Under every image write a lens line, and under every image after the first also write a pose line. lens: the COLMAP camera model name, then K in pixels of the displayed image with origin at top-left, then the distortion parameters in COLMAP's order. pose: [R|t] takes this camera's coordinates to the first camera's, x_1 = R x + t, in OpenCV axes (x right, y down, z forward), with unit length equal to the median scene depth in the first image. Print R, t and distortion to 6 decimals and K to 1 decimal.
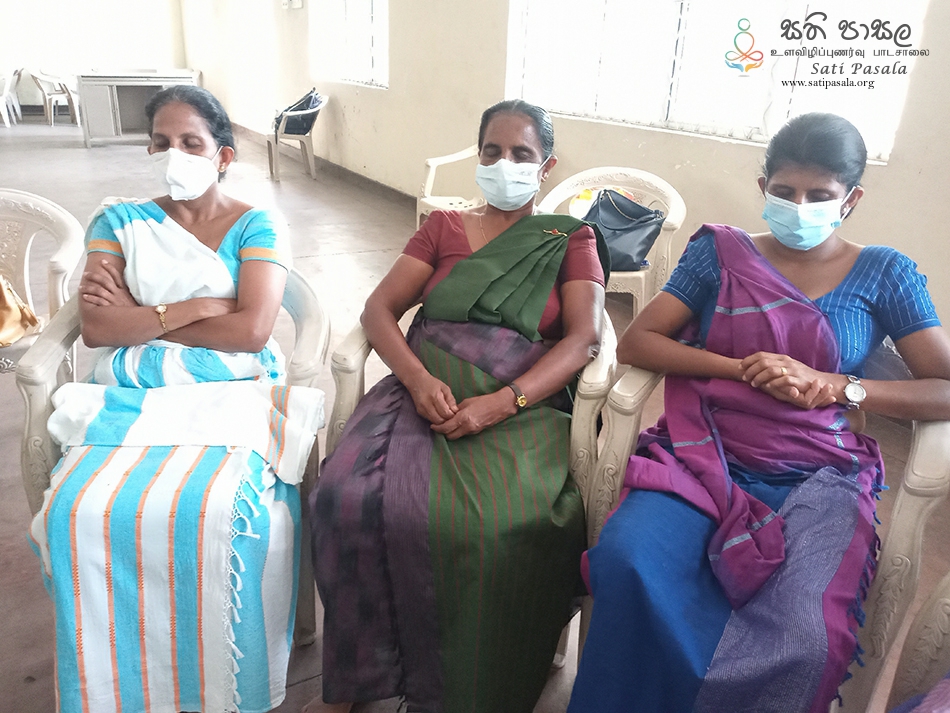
lens RADIAL K [[773.3, 0, 472.4], [0, 773.3, 354.7], [0, 0, 1]] dist [0.004237, -0.011918]
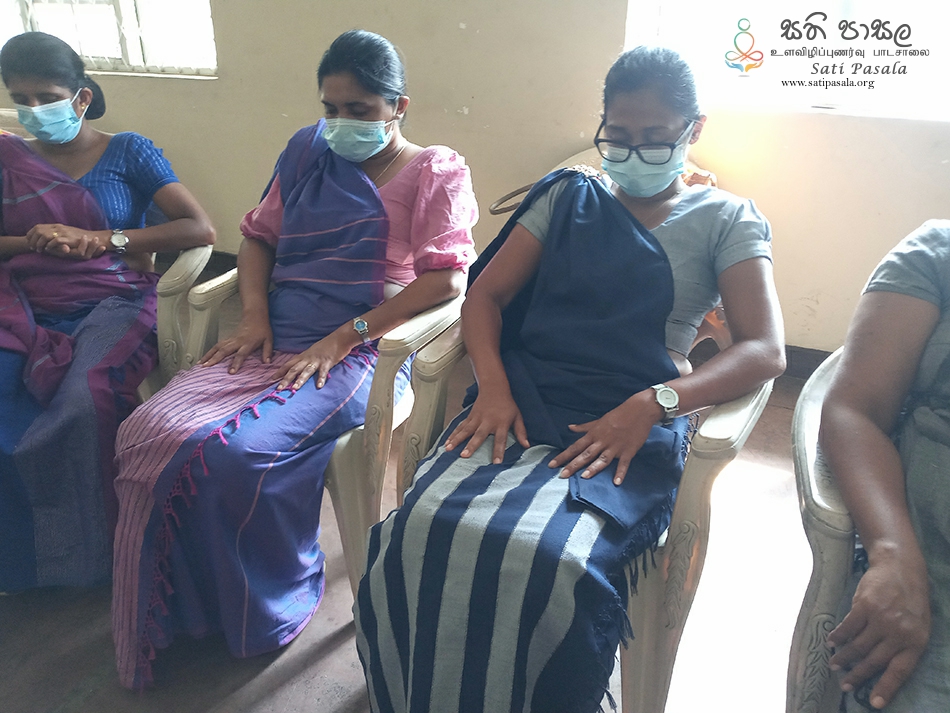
lens RADIAL K [[773.3, 0, 475.6], [0, 773.3, 358.9], [0, 0, 1]] dist [0.004237, -0.011918]
pose [[0.813837, -0.287499, 0.504988, 0.253081], [0.244130, 0.957781, 0.151843, 0.193812], [-0.527323, -0.000293, 0.849665, -0.488790]]
